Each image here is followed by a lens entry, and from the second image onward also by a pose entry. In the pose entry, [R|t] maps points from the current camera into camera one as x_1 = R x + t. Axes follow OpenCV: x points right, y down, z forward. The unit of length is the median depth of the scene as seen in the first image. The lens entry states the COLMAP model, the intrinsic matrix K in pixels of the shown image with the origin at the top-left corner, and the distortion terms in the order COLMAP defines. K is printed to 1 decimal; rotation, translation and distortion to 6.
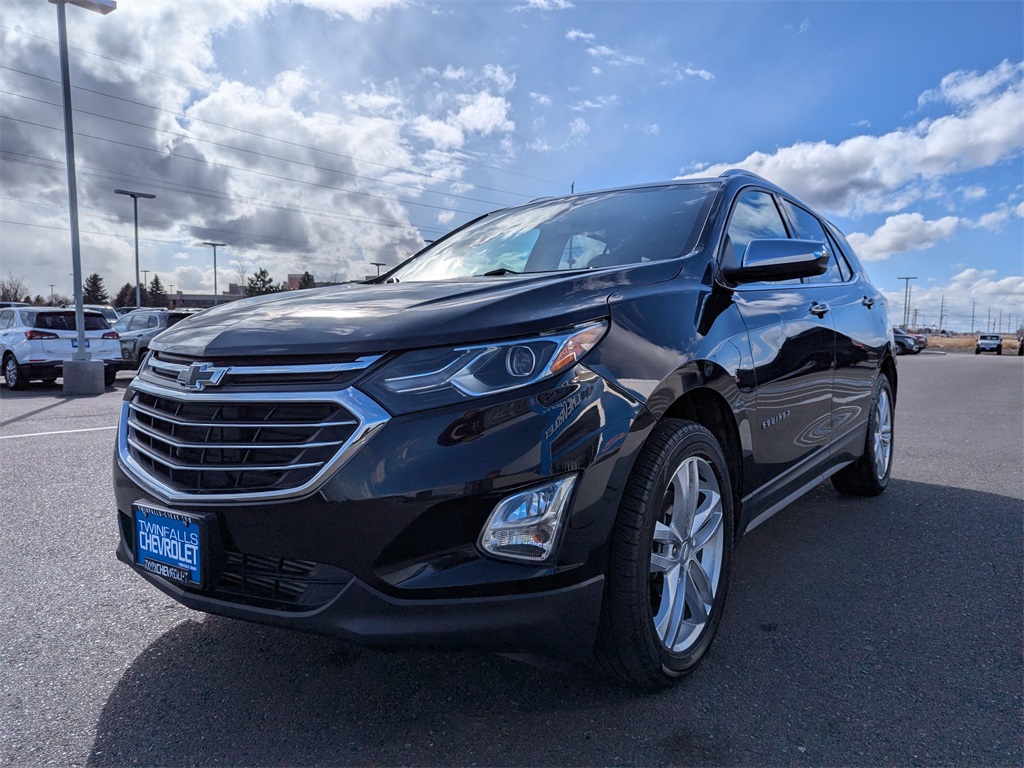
lens RADIAL K [[723.1, 0, 514.7], [0, 723.1, 379.8], [0, 0, 1]] dist [0.050119, -0.034358]
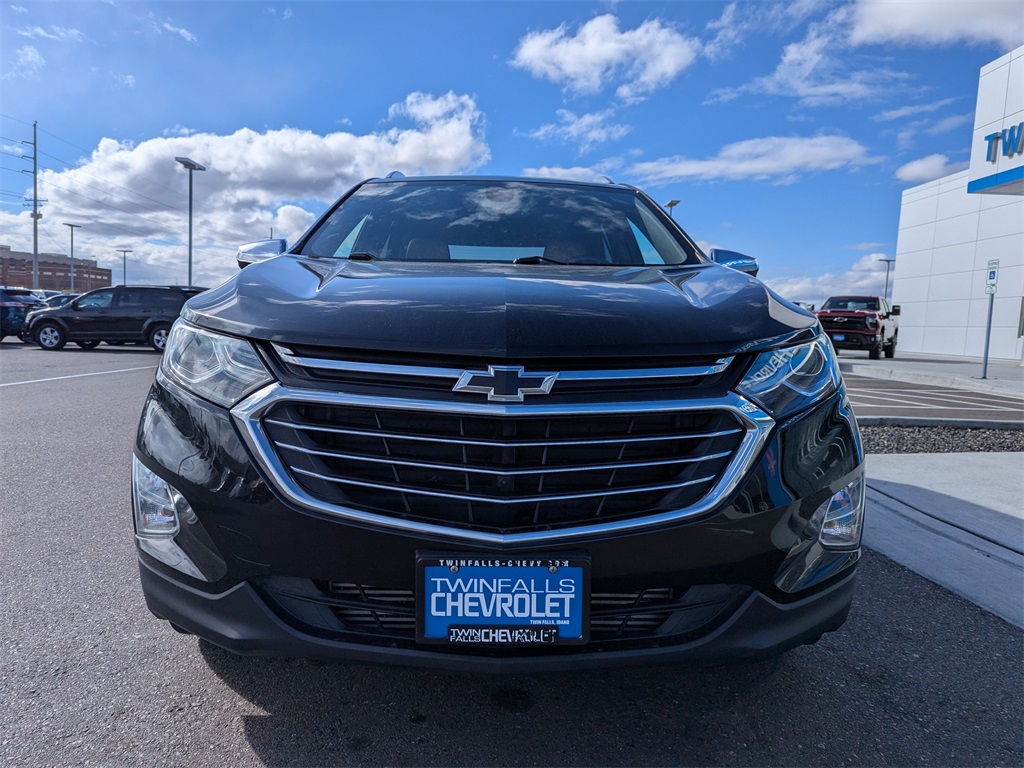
lens RADIAL K [[723.1, 0, 503.6], [0, 723.1, 383.2], [0, 0, 1]] dist [0.050119, -0.034358]
pose [[0.791378, -0.022532, 0.610912, -0.898268], [0.001930, 0.999408, 0.034360, -0.031544], [-0.611324, -0.026013, 0.790953, 0.376965]]
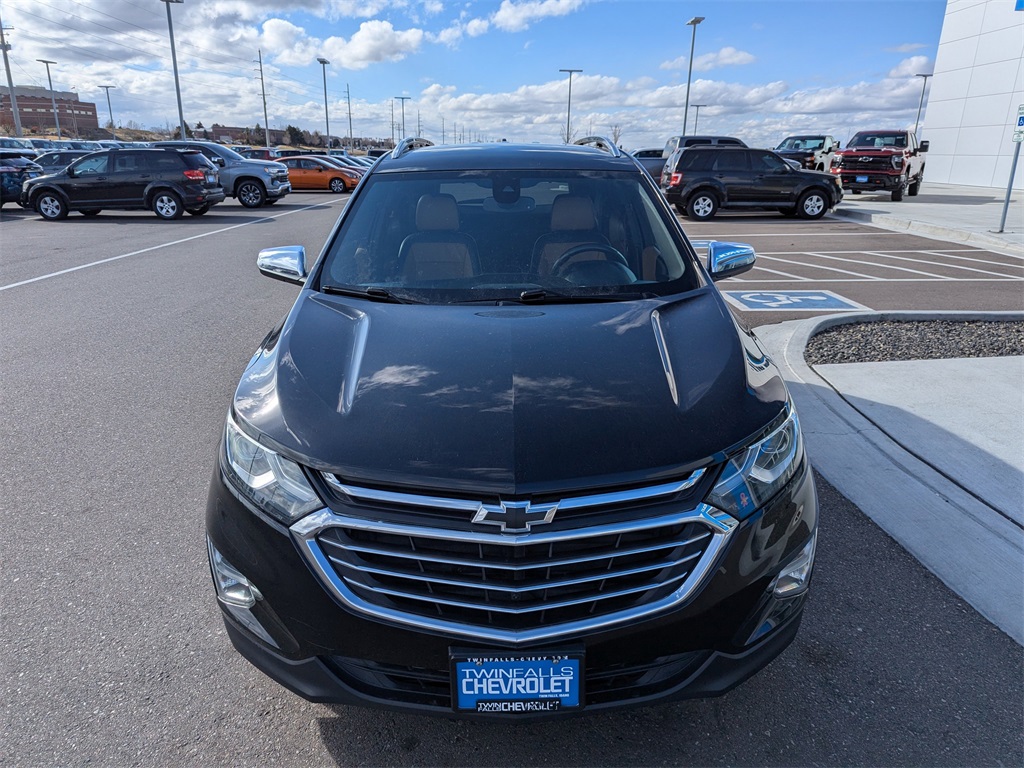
lens RADIAL K [[723.1, 0, 517.5], [0, 723.1, 392.0], [0, 0, 1]] dist [0.050119, -0.034358]
pose [[0.789575, -0.184000, 0.585419, -0.943763], [0.027323, 0.963584, 0.266007, -0.408163], [-0.613045, -0.194038, 0.765849, 0.295857]]
